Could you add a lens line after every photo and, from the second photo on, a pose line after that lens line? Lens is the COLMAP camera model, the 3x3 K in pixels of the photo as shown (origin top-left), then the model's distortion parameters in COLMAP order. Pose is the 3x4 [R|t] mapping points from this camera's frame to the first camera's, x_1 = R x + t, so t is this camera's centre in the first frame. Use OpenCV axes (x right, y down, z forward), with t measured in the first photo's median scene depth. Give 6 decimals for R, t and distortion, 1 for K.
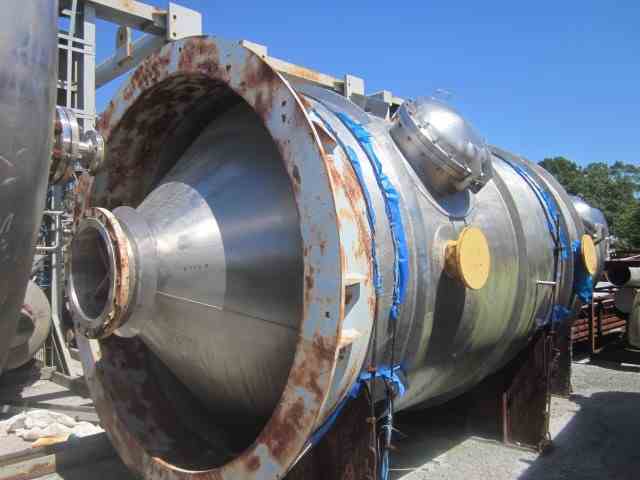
lens RADIAL K [[527.0, 0, 321.7], [0, 527.0, 242.6], [0, 0, 1]] dist [-0.049808, 0.010150]
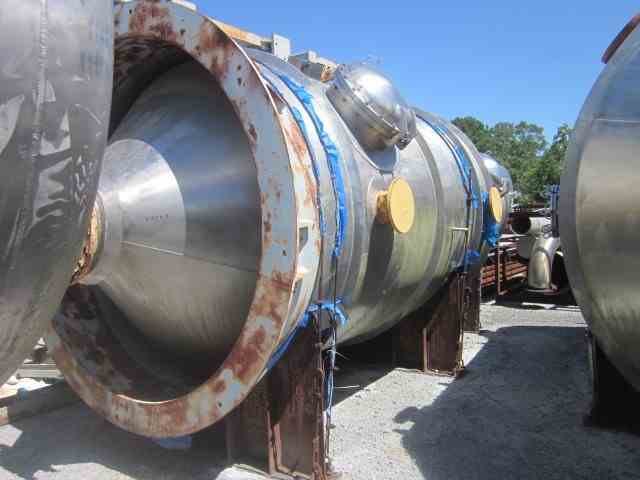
lens RADIAL K [[527.0, 0, 319.9], [0, 527.0, 241.5], [0, 0, 1]] dist [-0.049808, 0.010150]
pose [[0.988354, -0.025796, 0.149971, -0.061048], [0.014481, 0.996998, 0.076062, 0.016403], [-0.151482, -0.073004, 0.985760, -0.115752]]
